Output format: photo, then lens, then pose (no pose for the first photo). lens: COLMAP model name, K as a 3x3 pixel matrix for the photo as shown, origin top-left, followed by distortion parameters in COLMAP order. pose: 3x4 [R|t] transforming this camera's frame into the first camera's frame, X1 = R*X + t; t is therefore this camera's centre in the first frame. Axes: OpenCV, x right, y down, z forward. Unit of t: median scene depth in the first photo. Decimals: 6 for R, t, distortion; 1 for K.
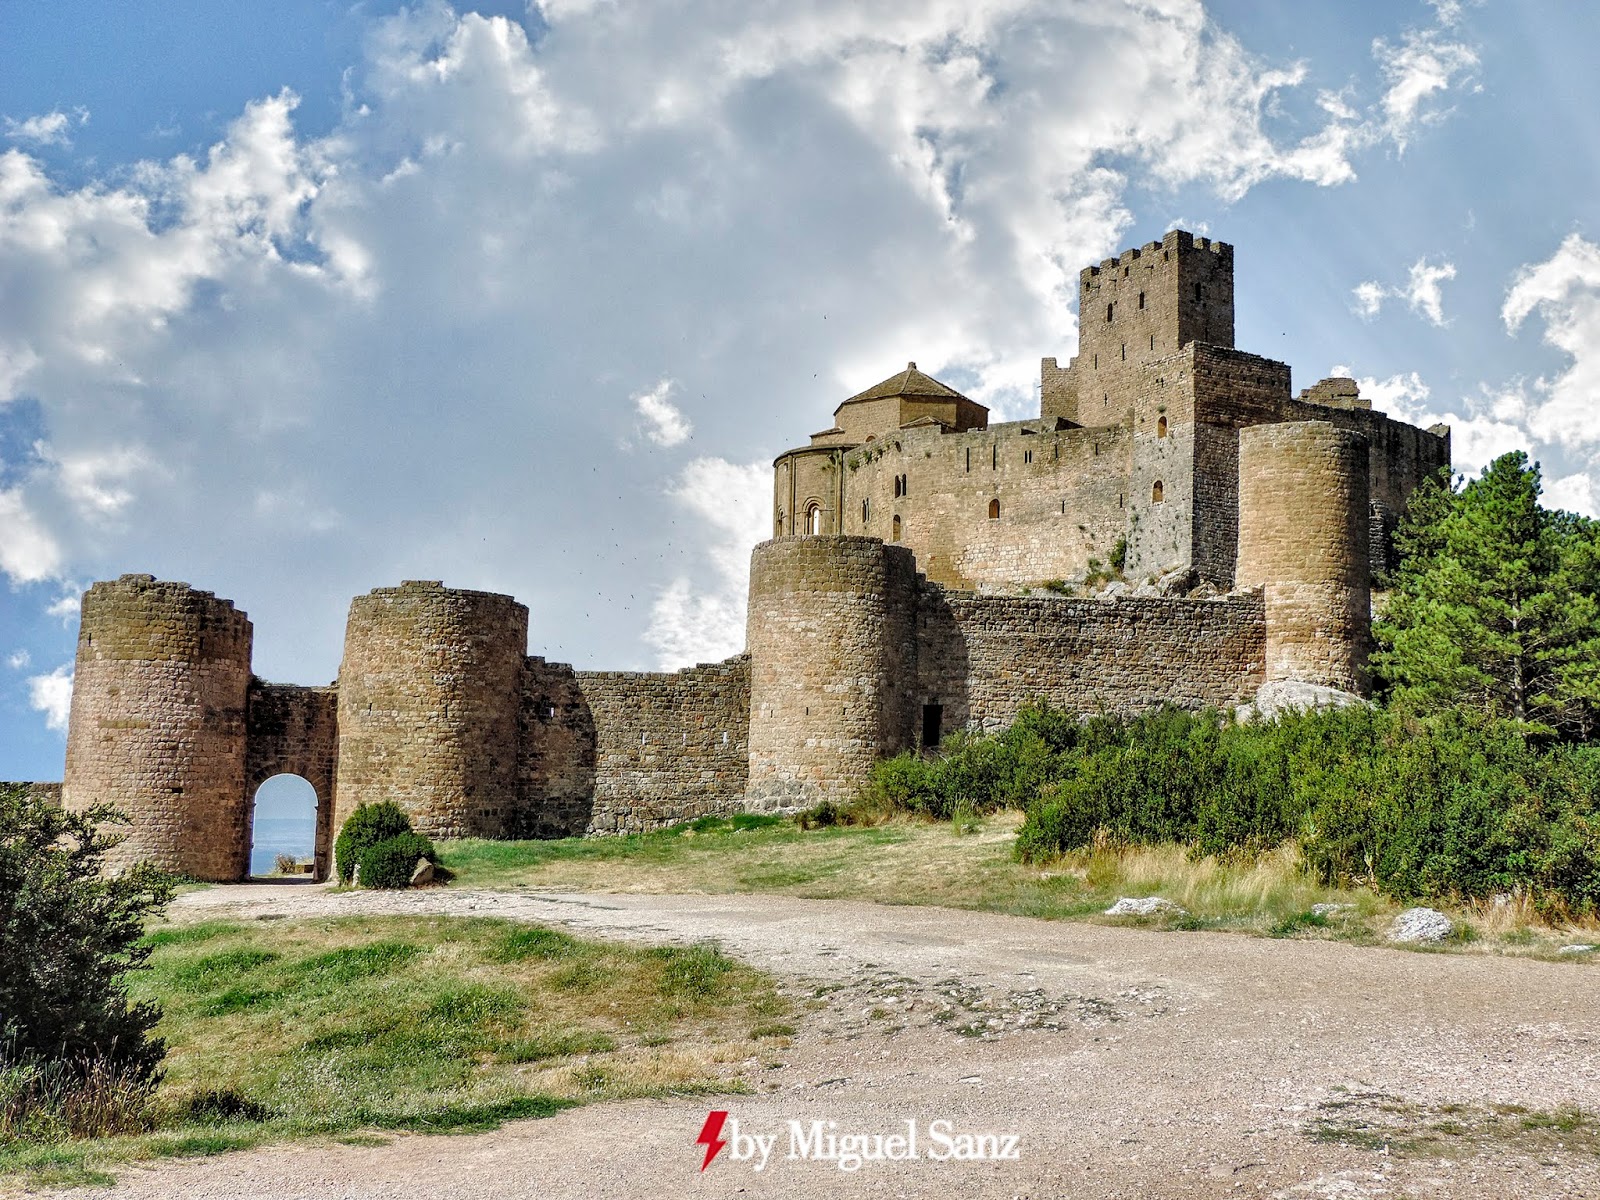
lens RADIAL K [[1186.6, 0, 800.0], [0, 1186.6, 600.0], [0, 0, 1]] dist [0.045995, 0.000048]
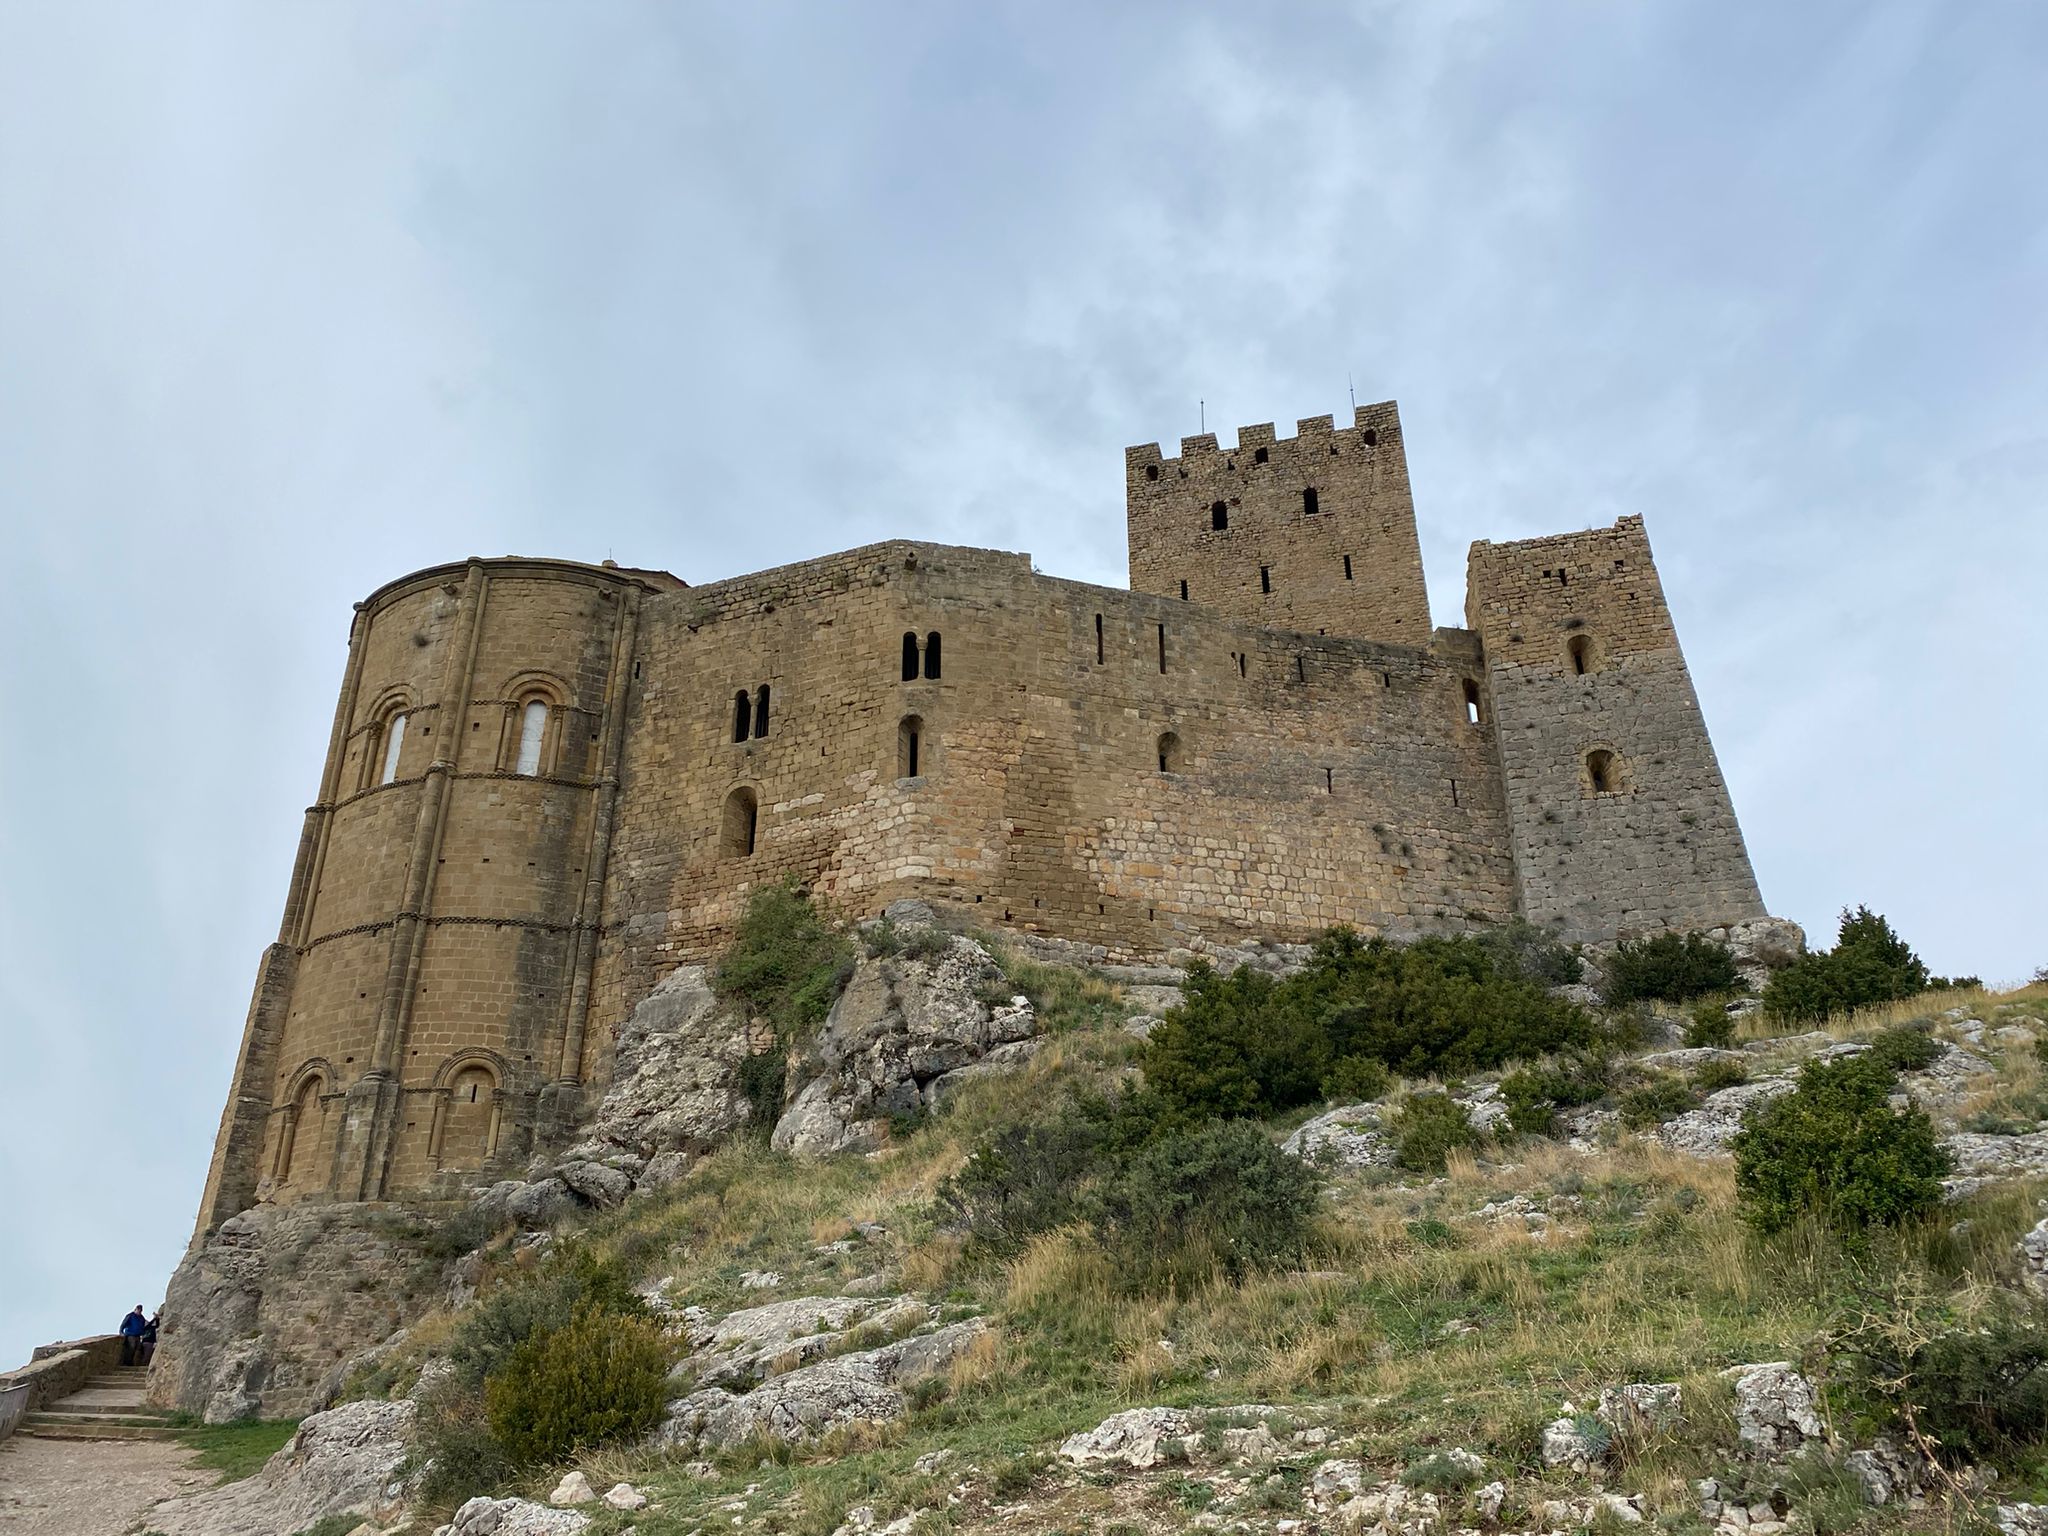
lens RADIAL K [[1518.9, 0, 1024.0], [0, 1518.9, 768.0], [0, 0, 1]] dist [0.045995, 0.000048]
pose [[0.748567, 0.300419, 0.591097, -0.194204], [-0.105306, 0.934020, -0.341346, 0.118923], [-0.654643, 0.193275, 0.730813, 0.635330]]
